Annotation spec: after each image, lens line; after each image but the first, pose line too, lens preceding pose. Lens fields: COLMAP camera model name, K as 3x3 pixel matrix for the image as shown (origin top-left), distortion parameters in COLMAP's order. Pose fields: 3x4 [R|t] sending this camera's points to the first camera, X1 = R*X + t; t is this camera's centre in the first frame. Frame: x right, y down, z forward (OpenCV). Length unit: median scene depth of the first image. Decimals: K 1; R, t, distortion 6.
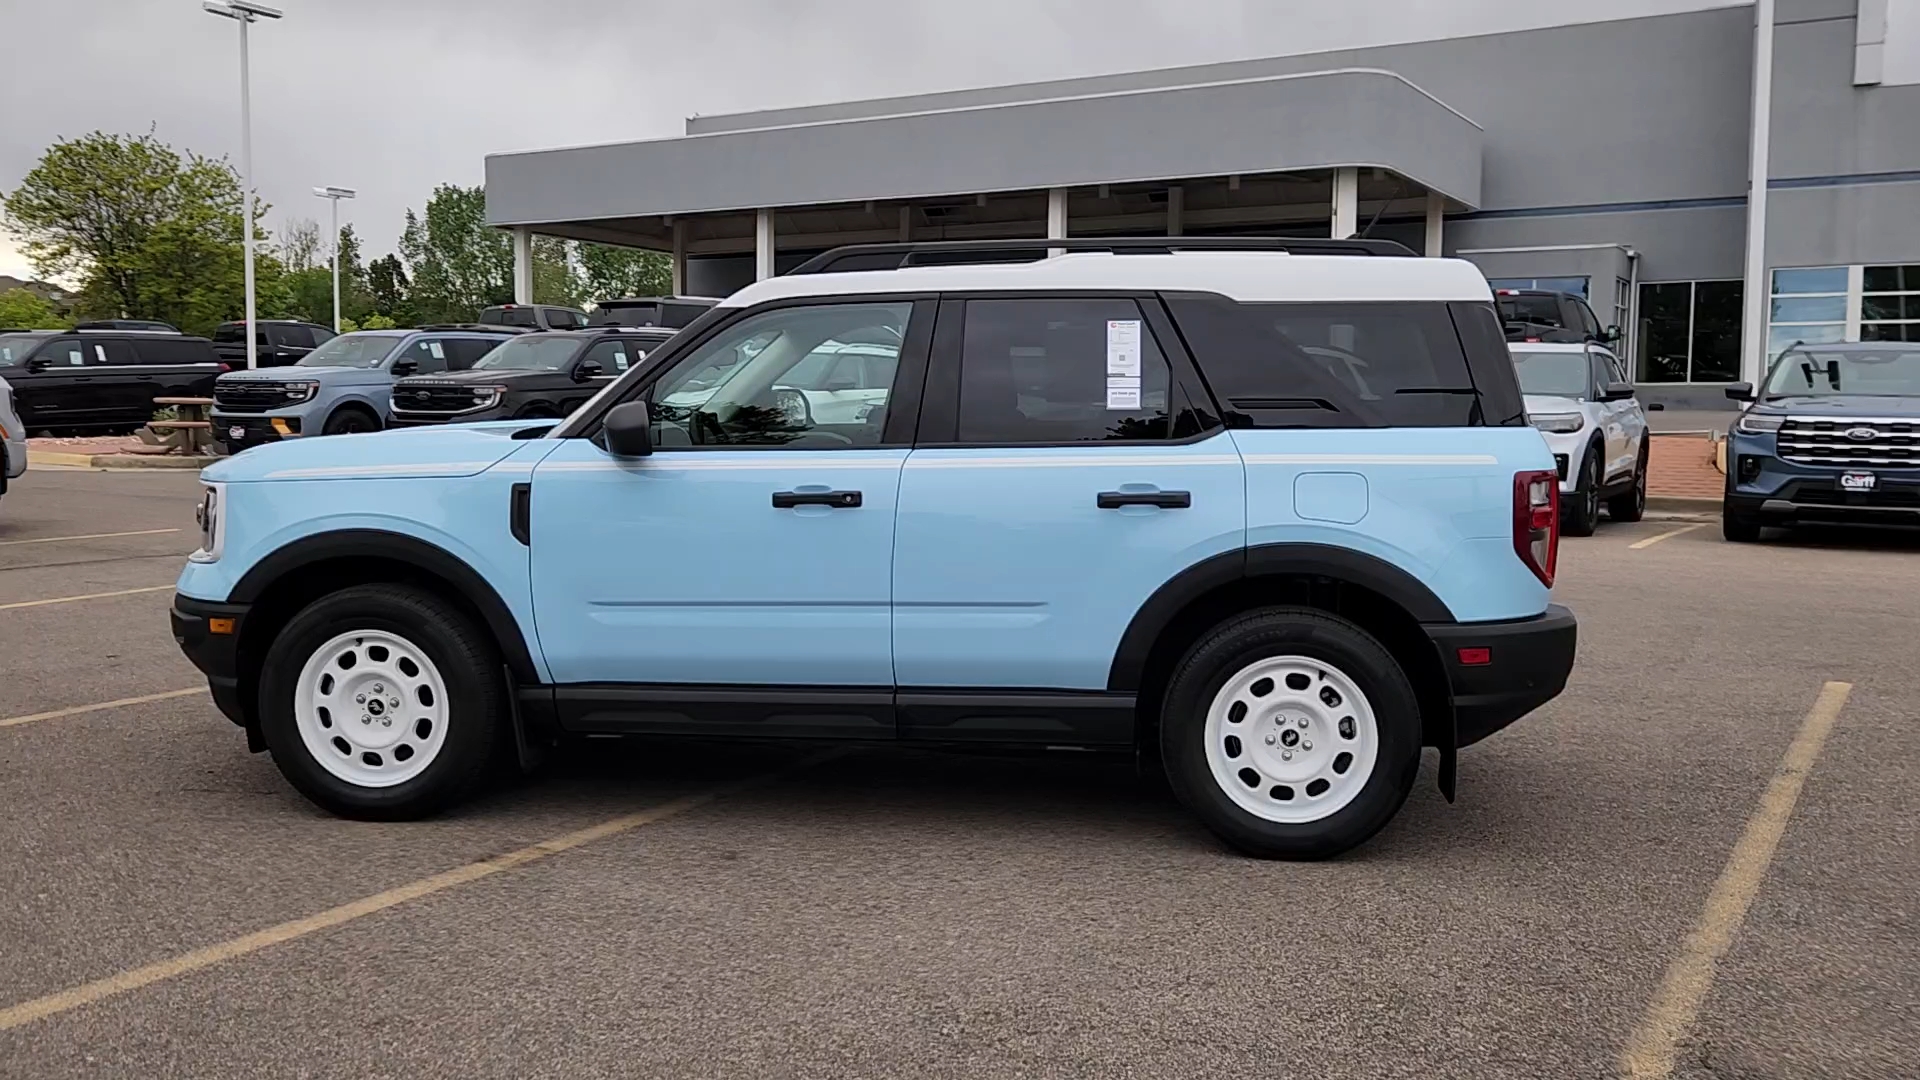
lens RADIAL K [[1733.9, 0, 946.4], [0, 1733.9, 535.2], [0, 0, 1]] dist [0.038216, -0.028302]
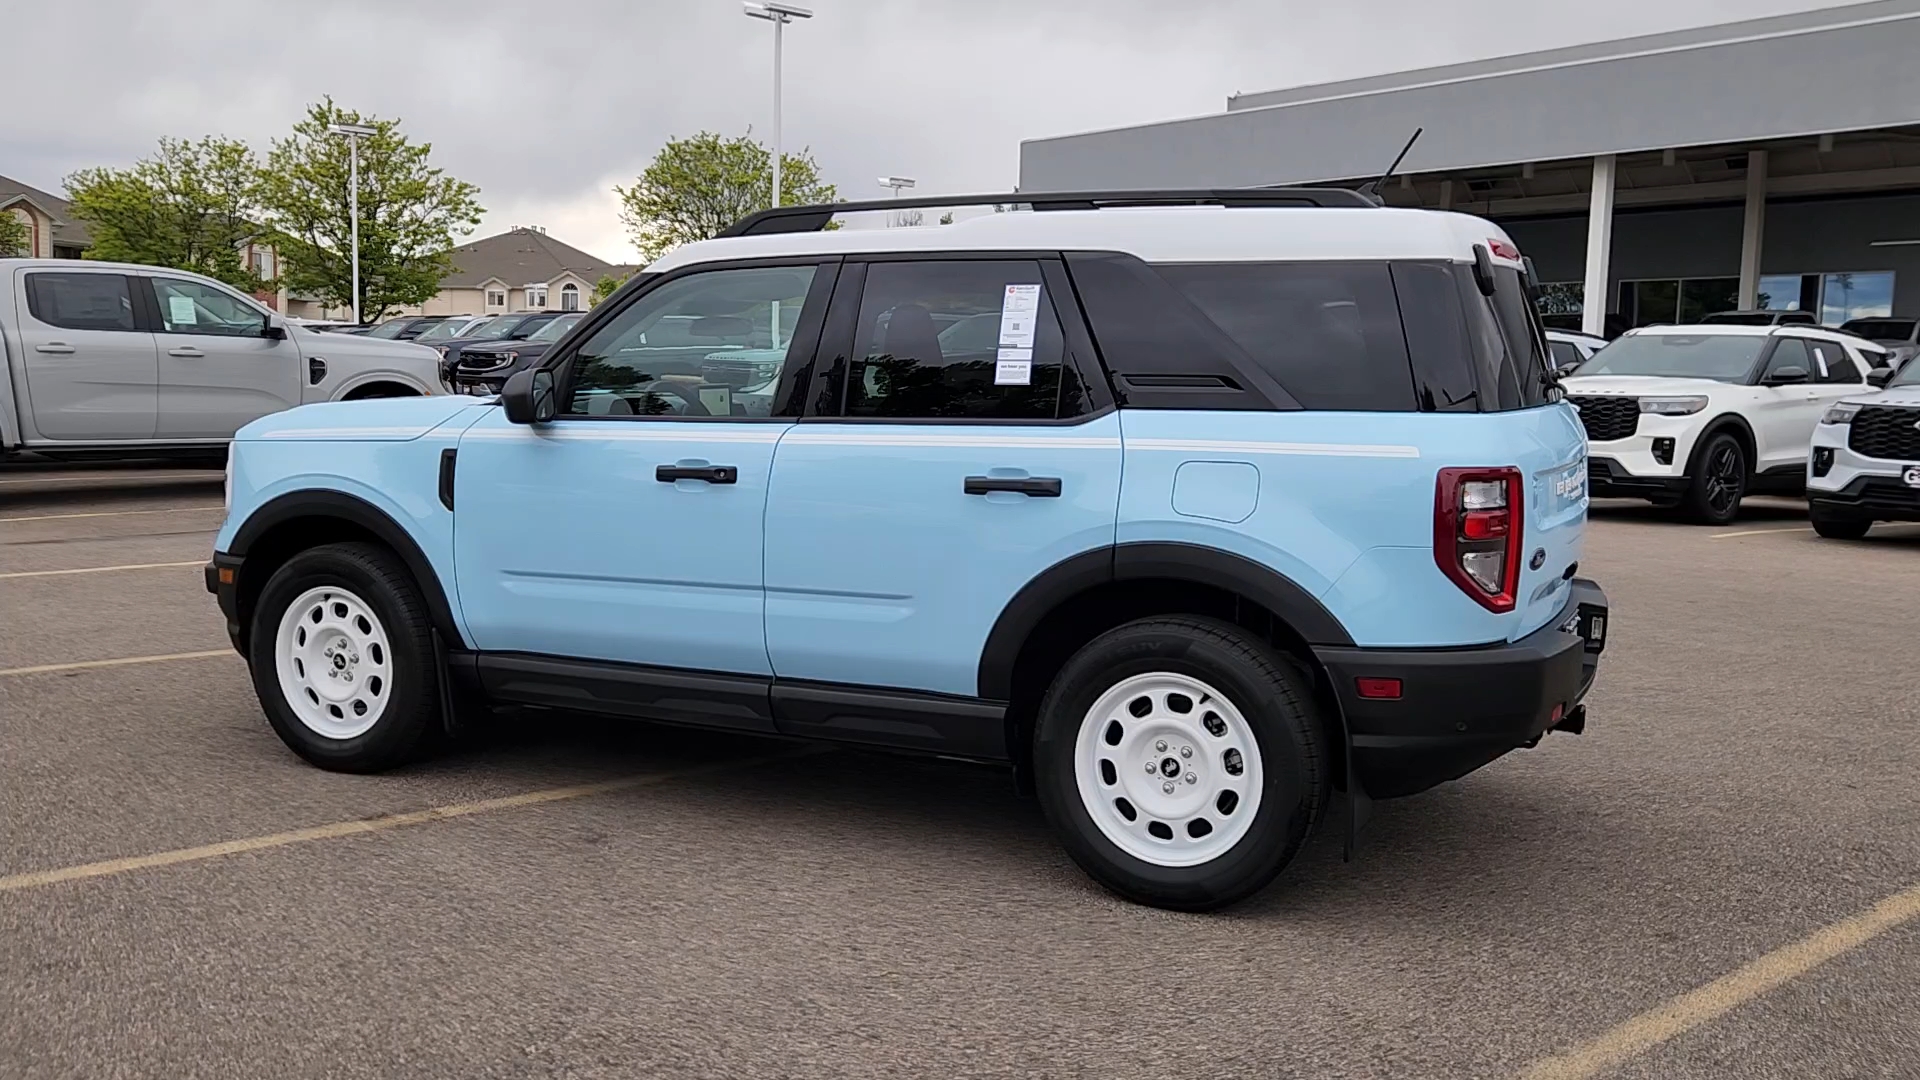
lens RADIAL K [[1733.9, 0, 946.0], [0, 1733.9, 543.8], [0, 0, 1]] dist [0.038216, -0.028302]
pose [[0.944822, 0.045389, -0.324424, 0.362659], [-0.040798, 0.998948, 0.020943, -0.007986], [0.325033, -0.006552, 0.945680, 0.145995]]
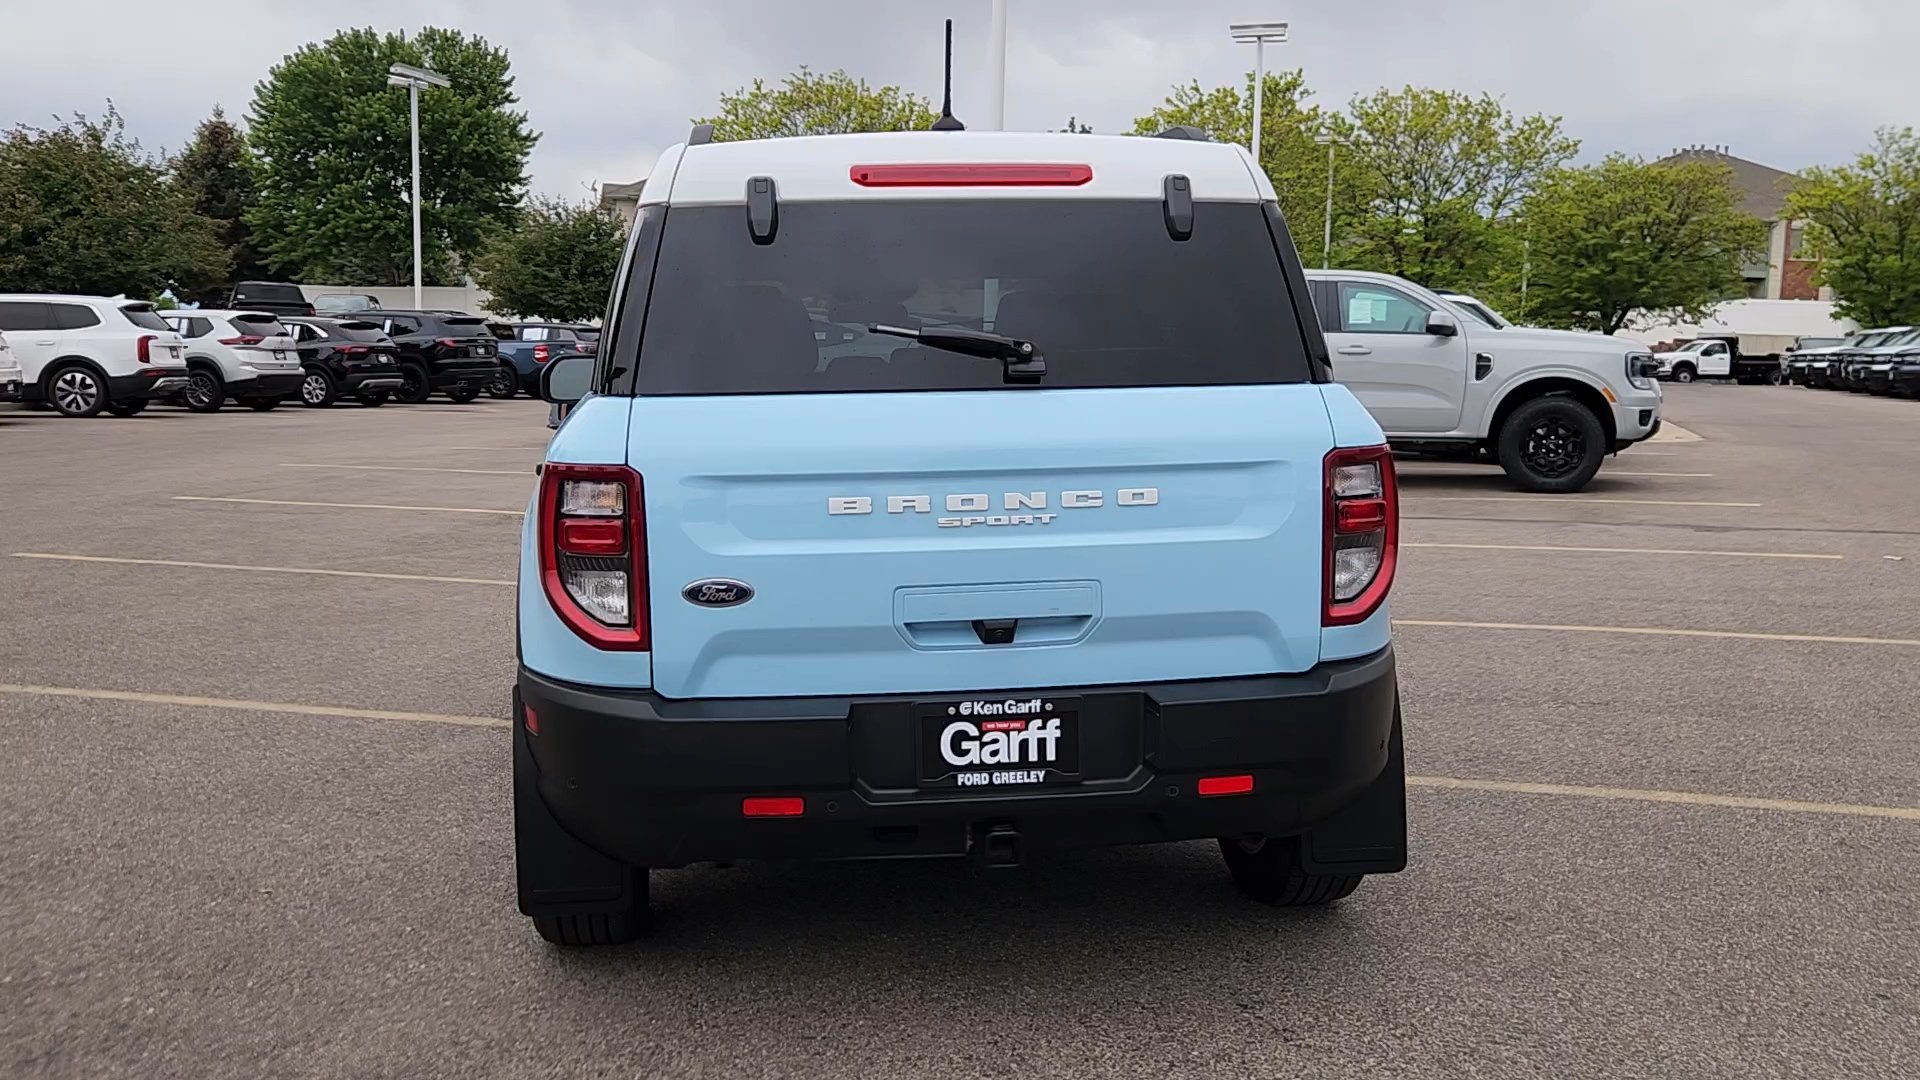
lens RADIAL K [[1733.9, 0, 947.3], [0, 1733.9, 536.9], [0, 0, 1]] dist [0.038216, -0.028302]
pose [[0.248558, 0.102028, -0.963228, 0.983526], [-0.085415, 0.992872, 0.083127, -0.073910], [0.964844, 0.061613, 0.255501, 0.948917]]
